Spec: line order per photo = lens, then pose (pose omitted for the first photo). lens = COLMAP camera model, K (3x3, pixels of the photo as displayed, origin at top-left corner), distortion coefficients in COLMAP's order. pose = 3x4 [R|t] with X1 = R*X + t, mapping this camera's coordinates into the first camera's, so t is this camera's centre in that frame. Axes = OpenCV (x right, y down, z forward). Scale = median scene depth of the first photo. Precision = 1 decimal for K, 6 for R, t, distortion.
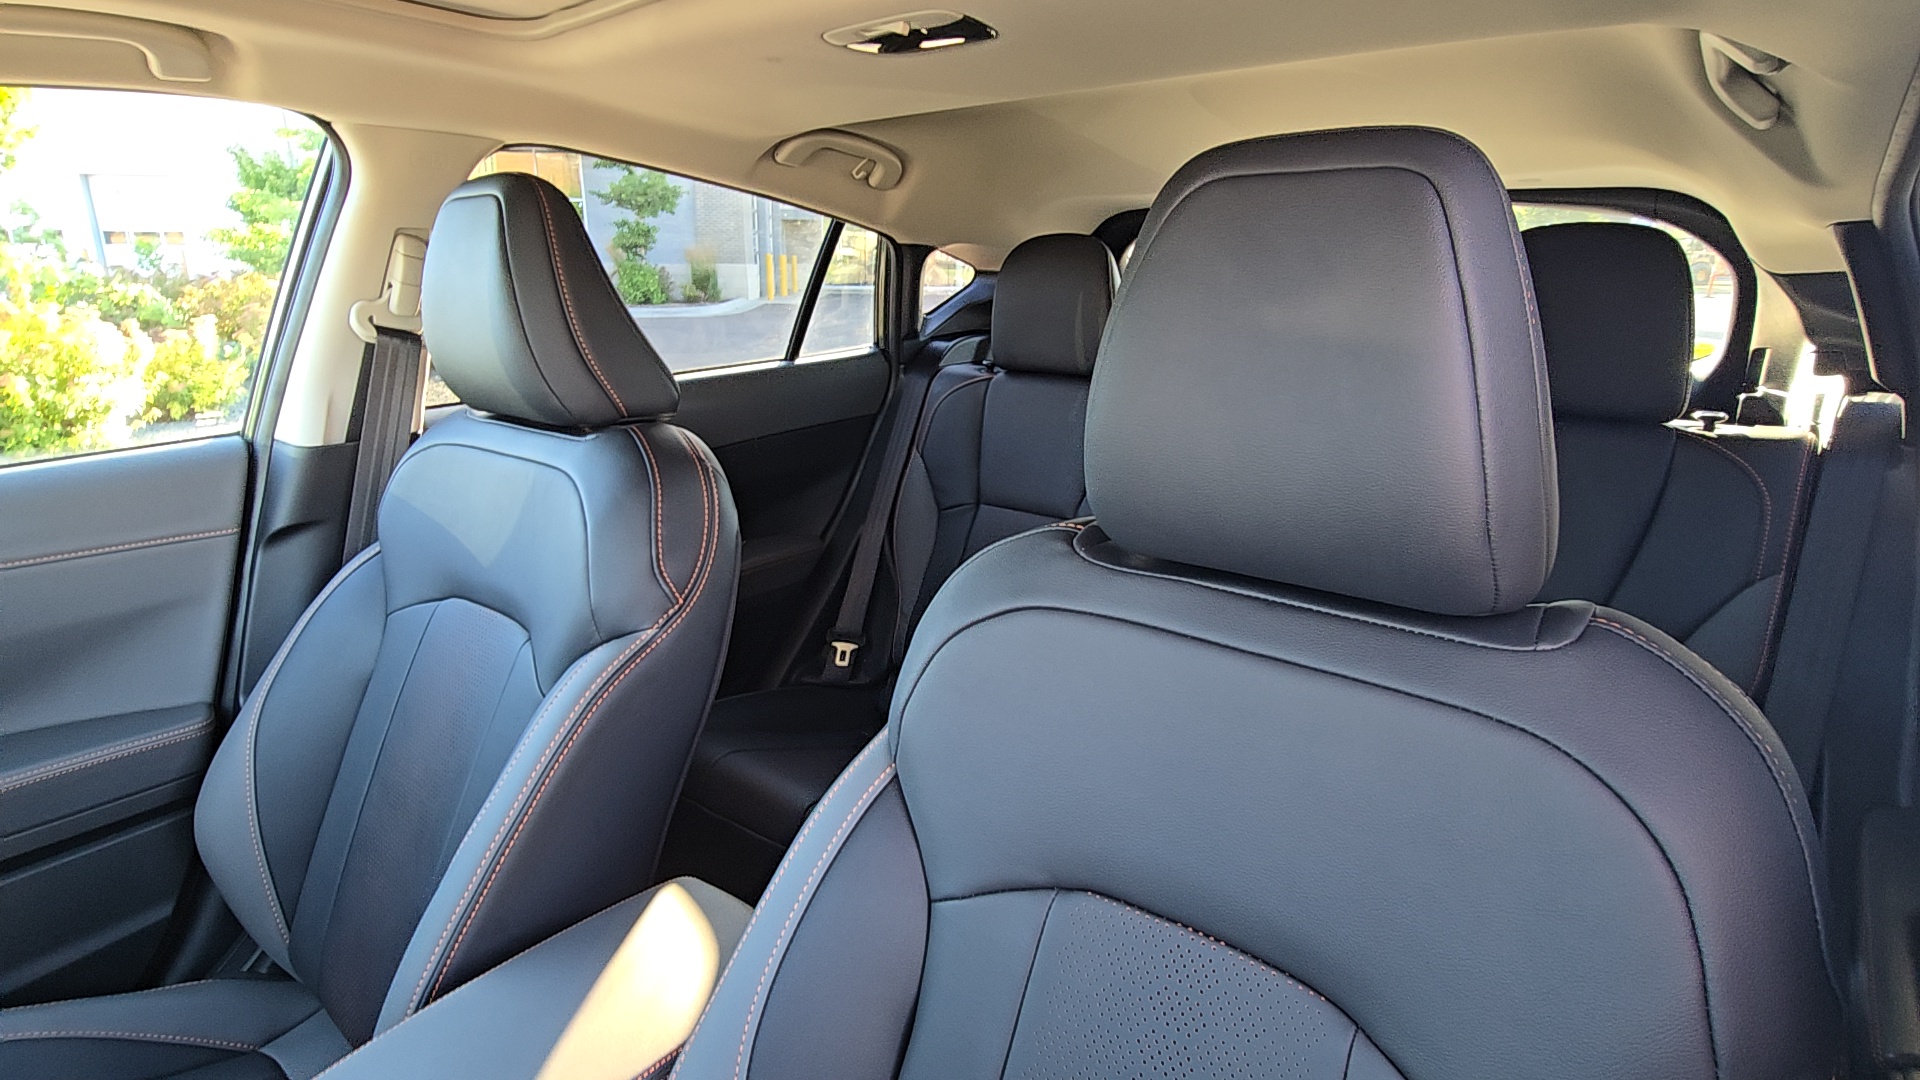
lens RADIAL K [[957.5, 0, 960.9], [0, 957.5, 536.5], [0, 0, 1]] dist [0.006759, -0.006396]
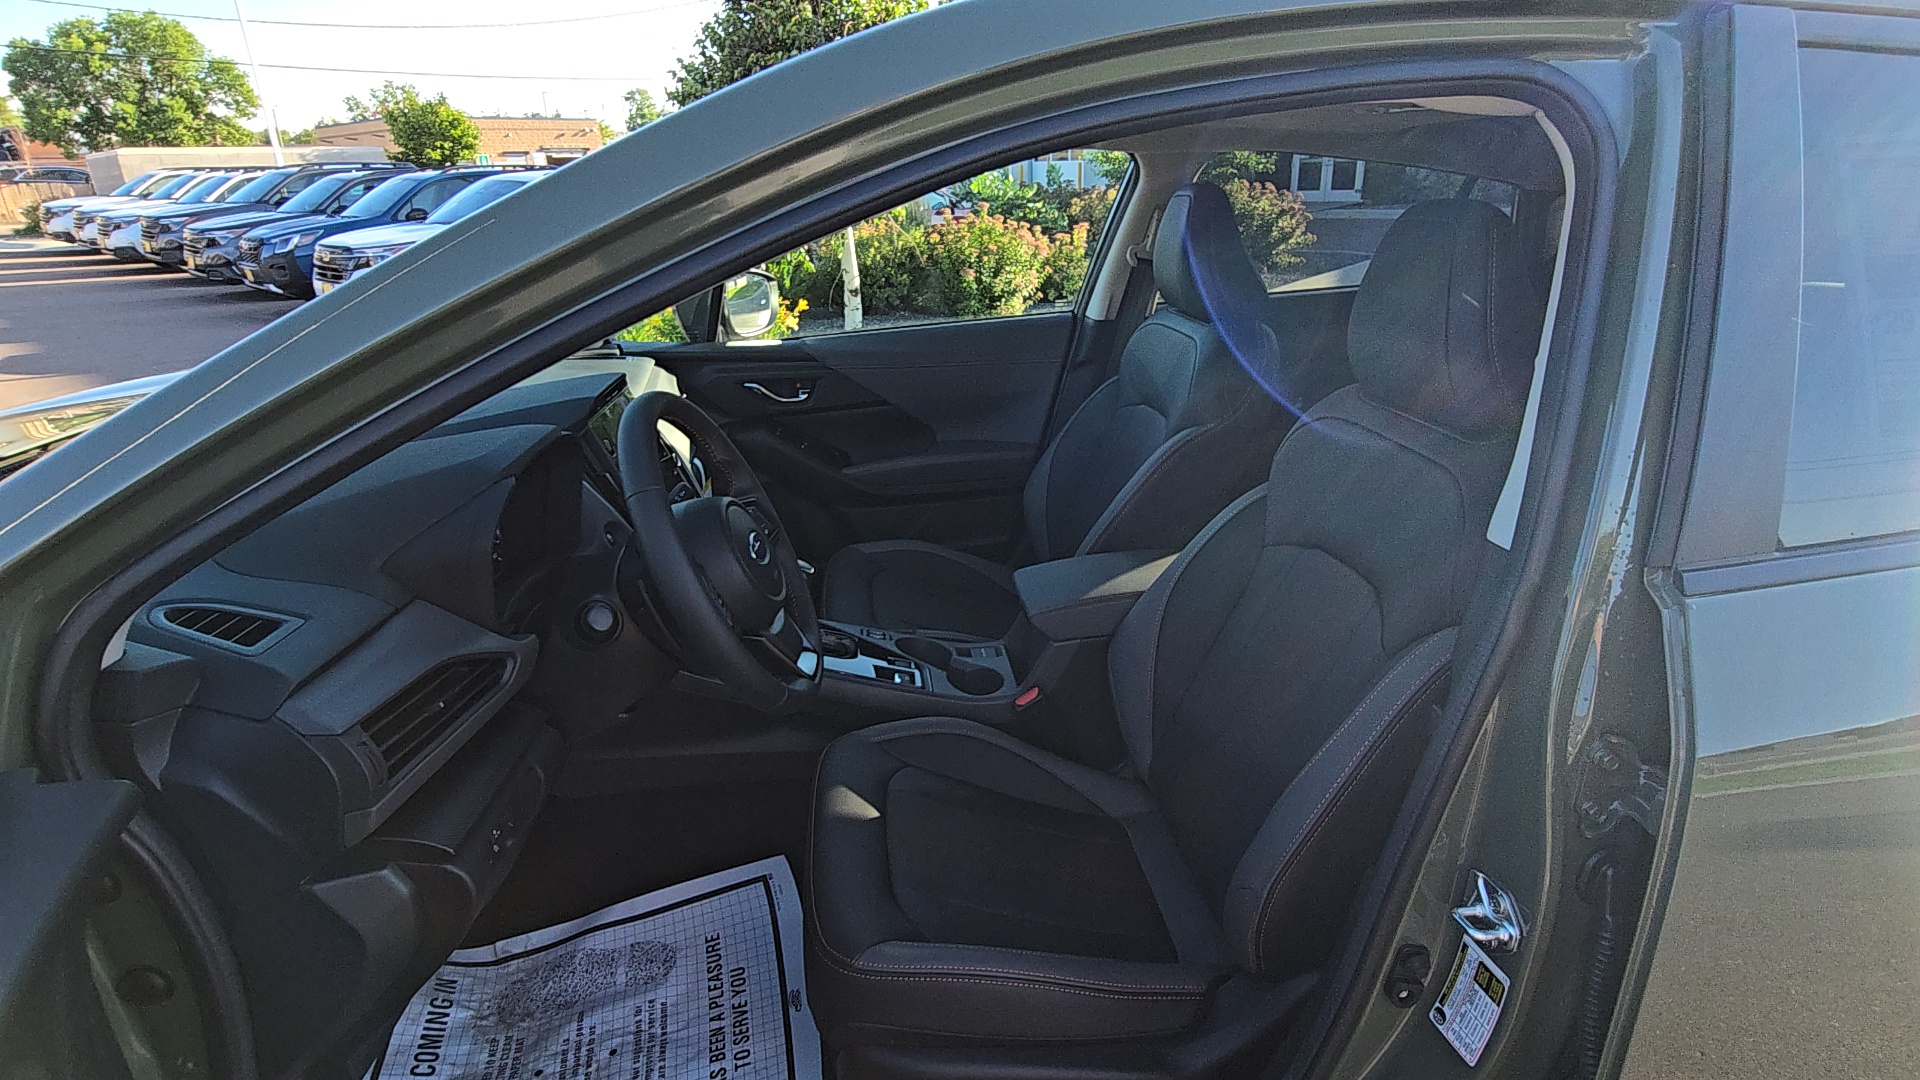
lens RADIAL K [[957.5, 0, 948.3], [0, 957.5, 547.2], [0, 0, 1]] dist [0.006759, -0.006396]
pose [[0.704402, 0.227671, -0.672297, 0.117848], [-0.153276, 0.973605, 0.169113, 0.017131], [0.693054, -0.016077, 0.720706, -0.141736]]
